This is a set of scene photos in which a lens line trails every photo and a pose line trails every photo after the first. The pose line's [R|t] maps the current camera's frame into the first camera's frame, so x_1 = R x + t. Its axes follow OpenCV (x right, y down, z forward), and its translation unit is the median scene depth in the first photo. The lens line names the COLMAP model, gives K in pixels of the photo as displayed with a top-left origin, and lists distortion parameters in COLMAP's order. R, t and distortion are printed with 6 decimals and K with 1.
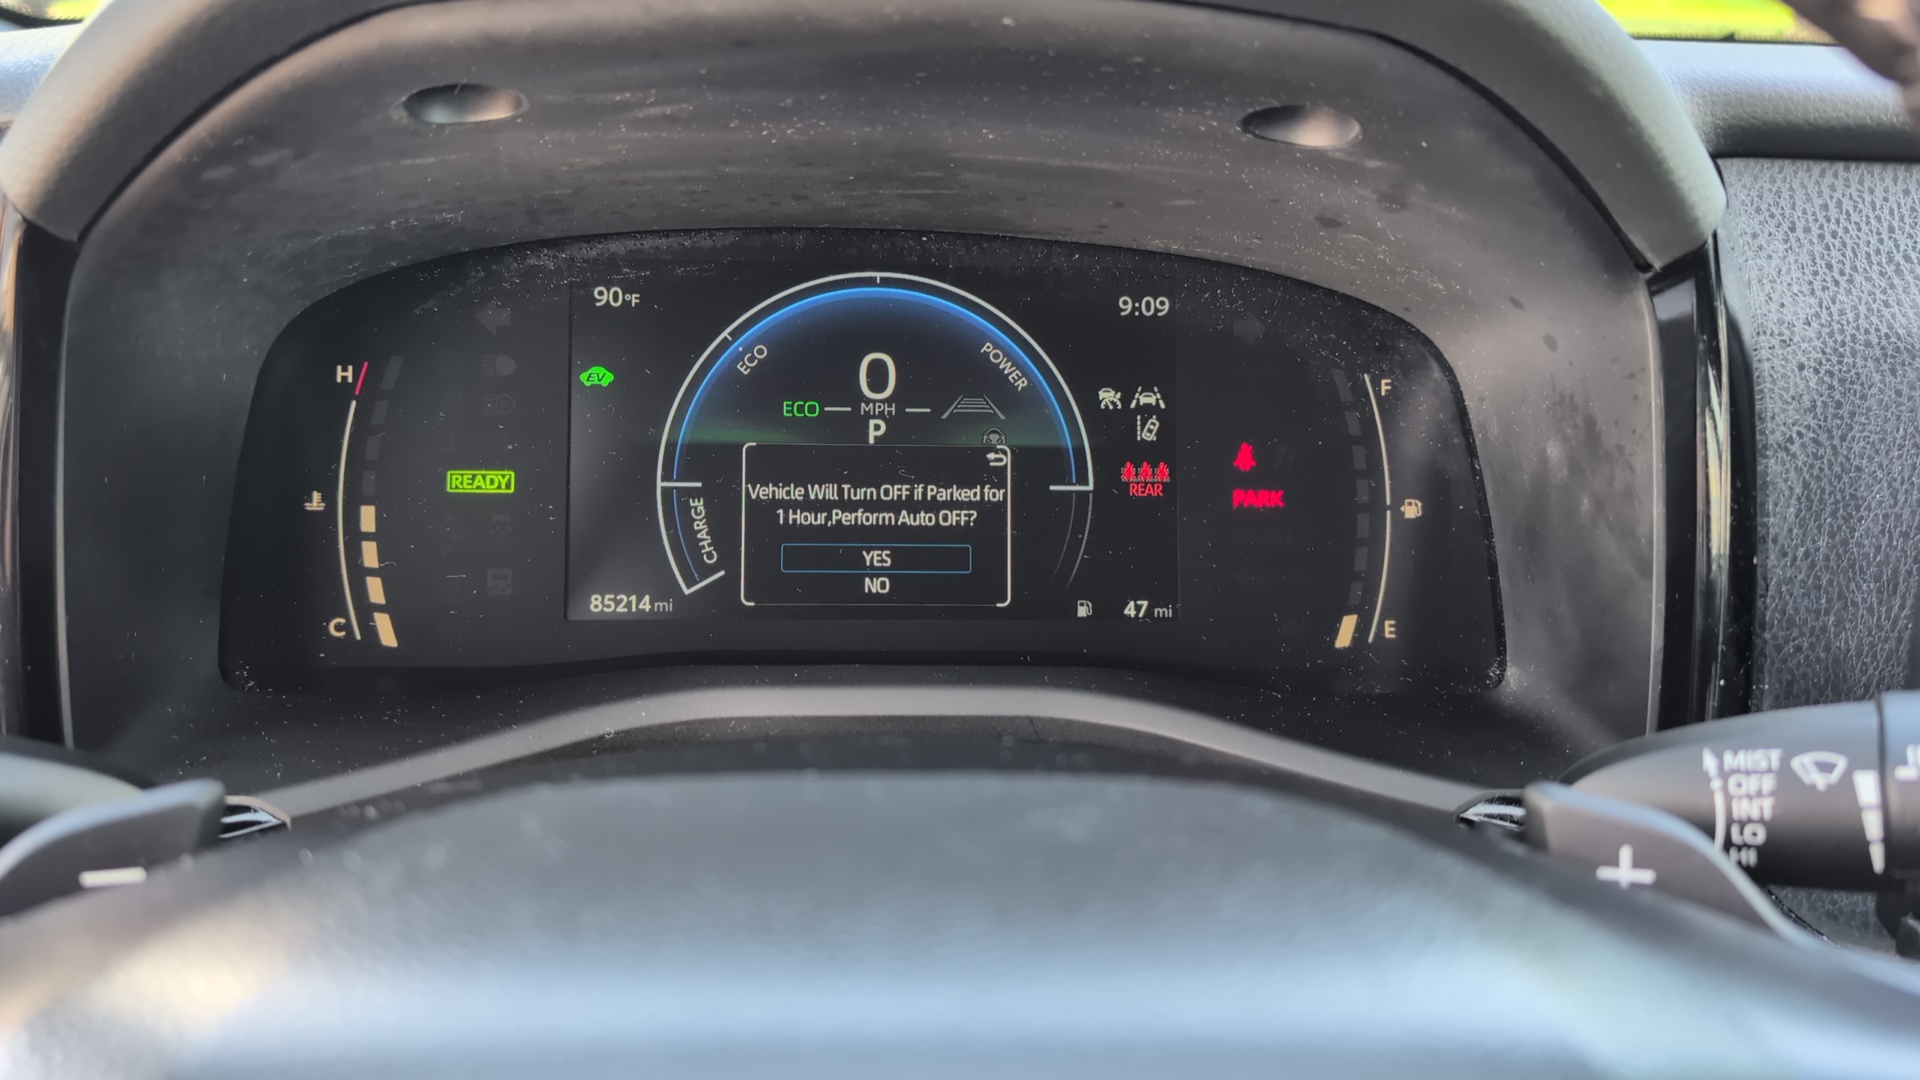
lens RADIAL K [[1610.0, 0, 963.0], [0, 1610.0, 554.3], [0, 0, 1]] dist [0.023099, -0.052460]
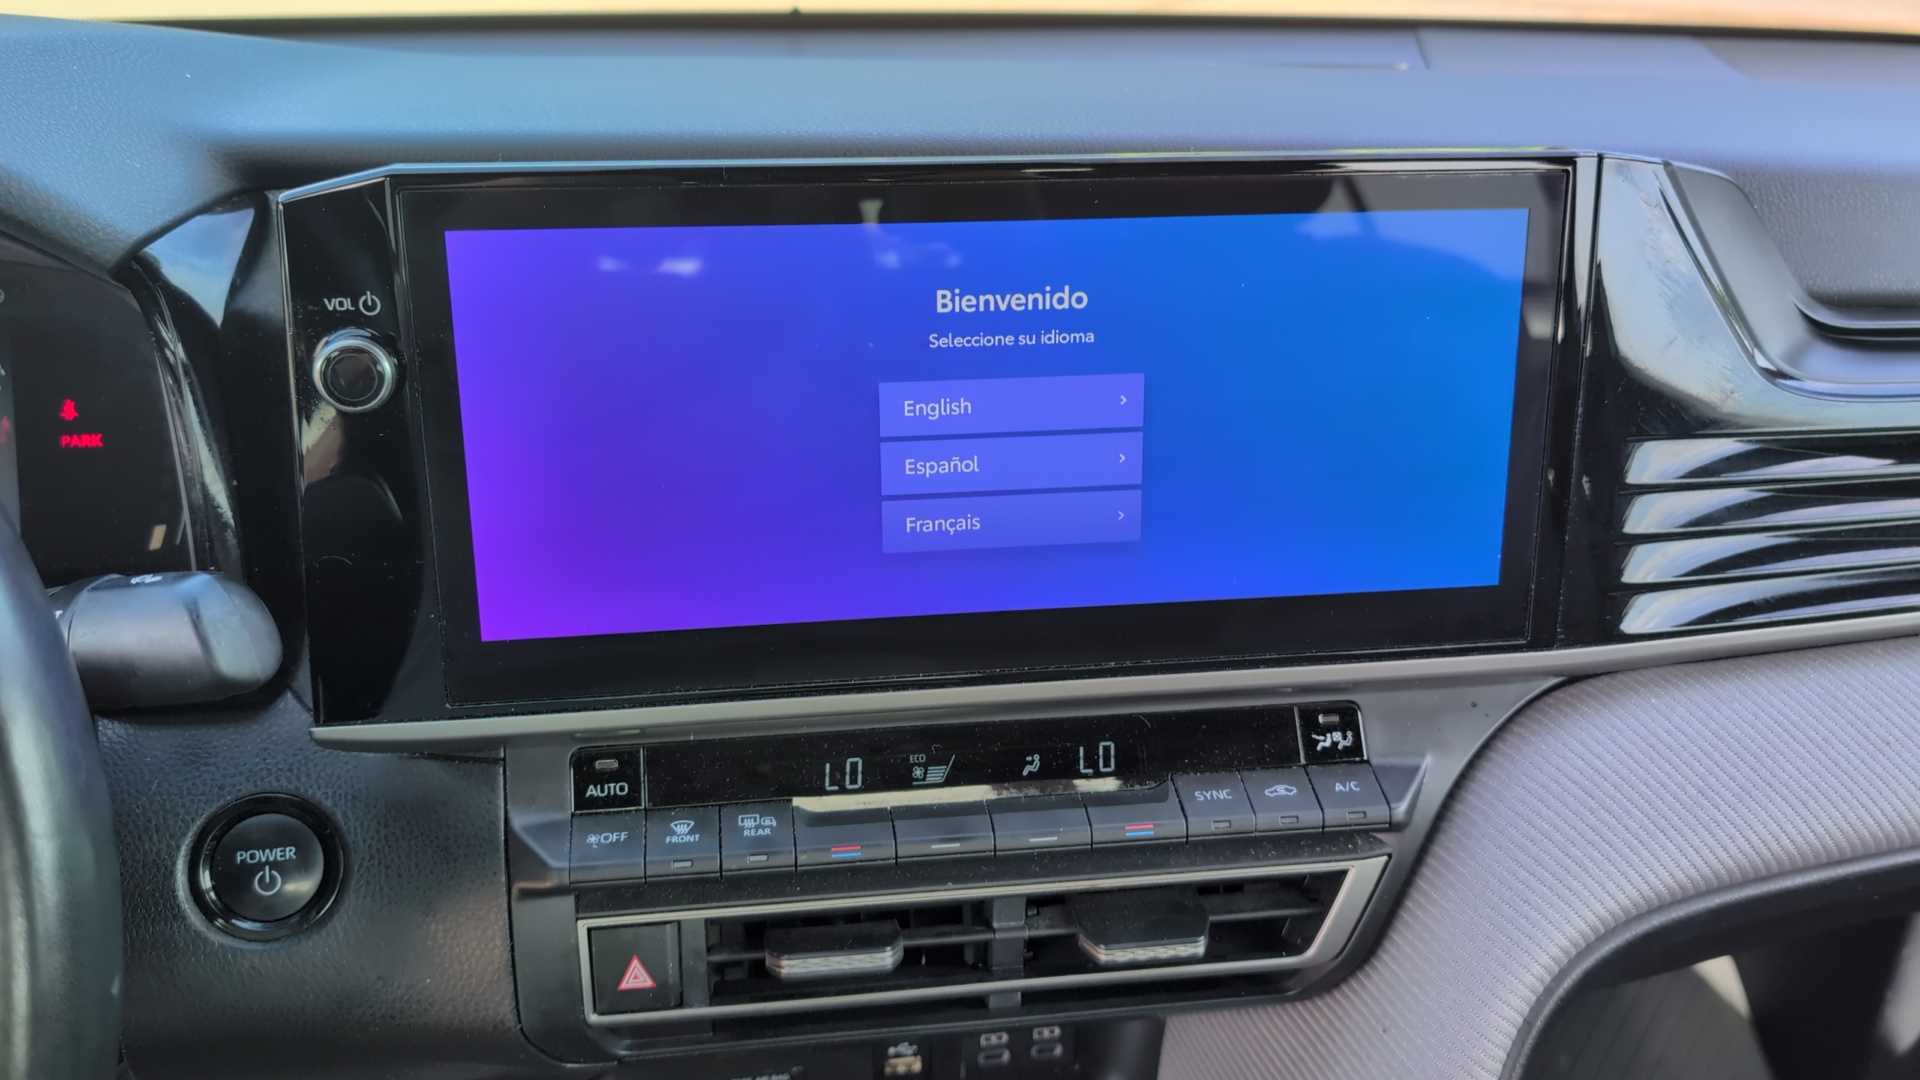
lens RADIAL K [[1610.0, 0, 958.2], [0, 1610.0, 543.3], [0, 0, 1]] dist [0.023099, -0.052460]
pose [[0.993962, -0.051668, 0.096799, 0.796468], [0.045203, 0.996672, 0.067837, -0.008772], [-0.099982, -0.063051, 0.992990, -0.404906]]
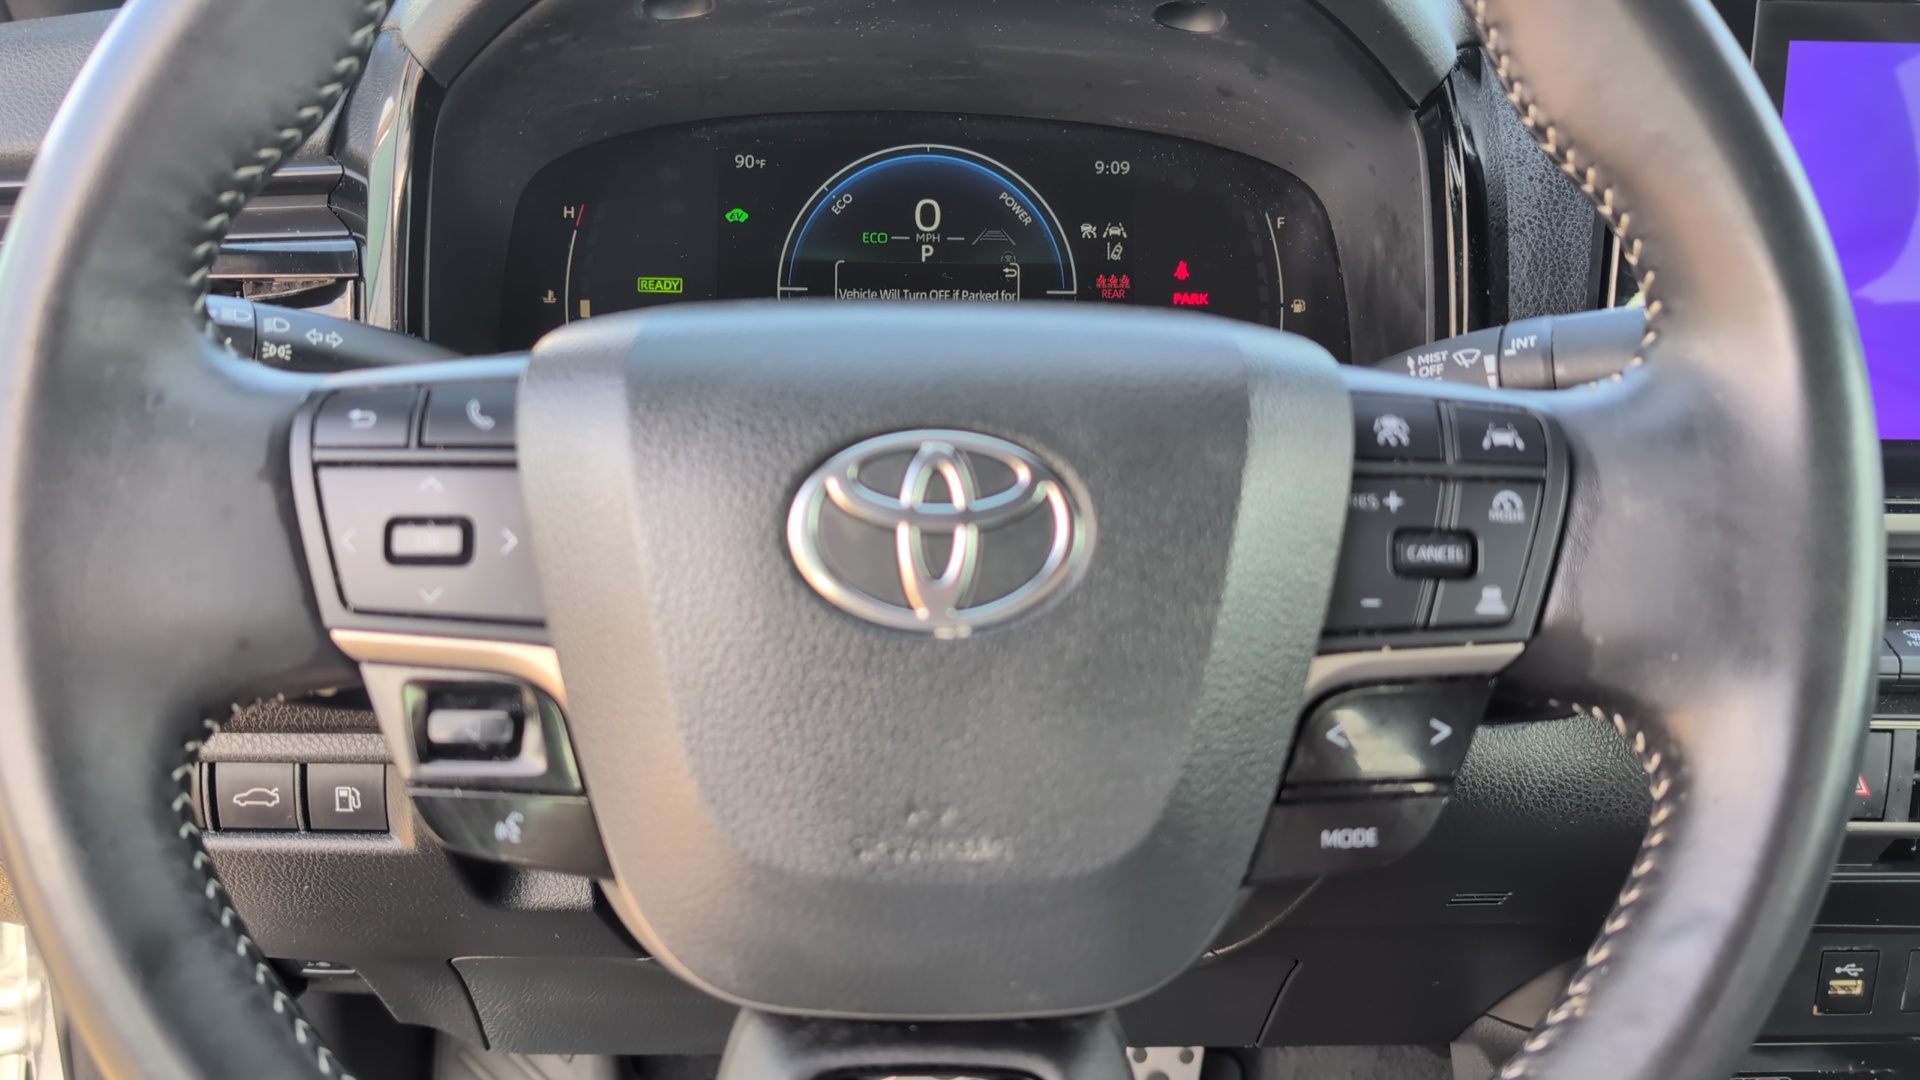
lens RADIAL K [[1610.0, 0, 962.7], [0, 1610.0, 544.4], [0, 0, 1]] dist [0.023099, -0.052460]
pose [[0.999449, -0.000233, -0.033194, 0.027536], [-0.000702, 0.999604, -0.028145, 0.235634], [0.033188, 0.028153, 0.999053, -0.461061]]
